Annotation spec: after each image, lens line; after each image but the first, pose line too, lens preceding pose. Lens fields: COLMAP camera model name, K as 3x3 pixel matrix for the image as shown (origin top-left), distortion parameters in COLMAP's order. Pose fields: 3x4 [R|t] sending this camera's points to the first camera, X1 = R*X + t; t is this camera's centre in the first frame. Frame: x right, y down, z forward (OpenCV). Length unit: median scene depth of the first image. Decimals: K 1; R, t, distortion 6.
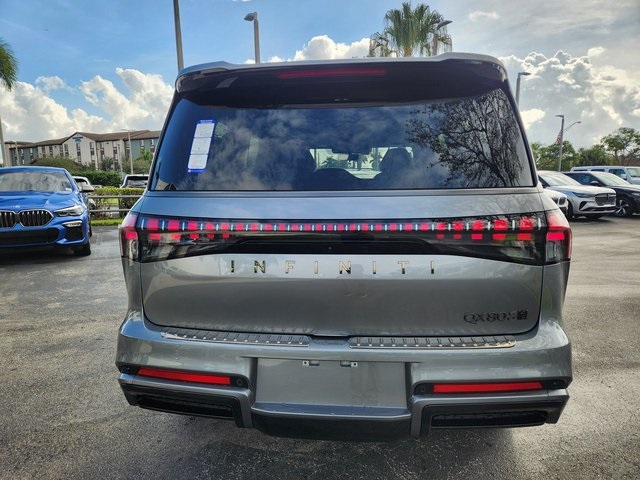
lens RADIAL K [[435.9, 0, 315.0], [0, 435.9, 239.8], [0, 0, 1]] dist [0.080179, -0.075902]
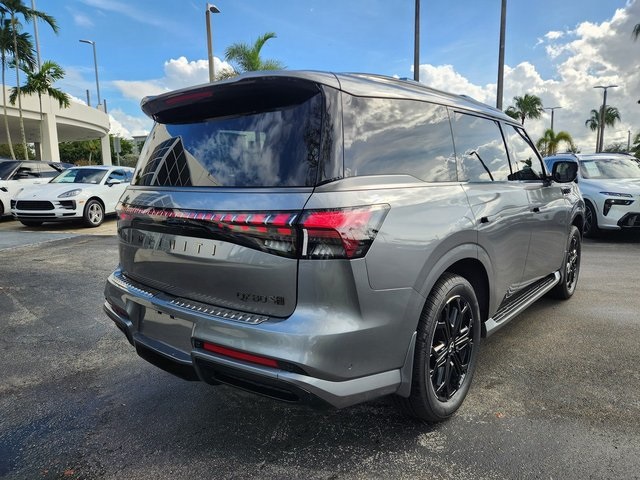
lens RADIAL K [[435.9, 0, 315.0], [0, 435.9, 239.8], [0, 0, 1]] dist [0.080179, -0.075902]
pose [[0.801187, 0.071921, -0.594076, 1.101771], [-0.059938, 0.997404, 0.039915, -0.031639], [0.595405, 0.003628, 0.803418, 0.151819]]
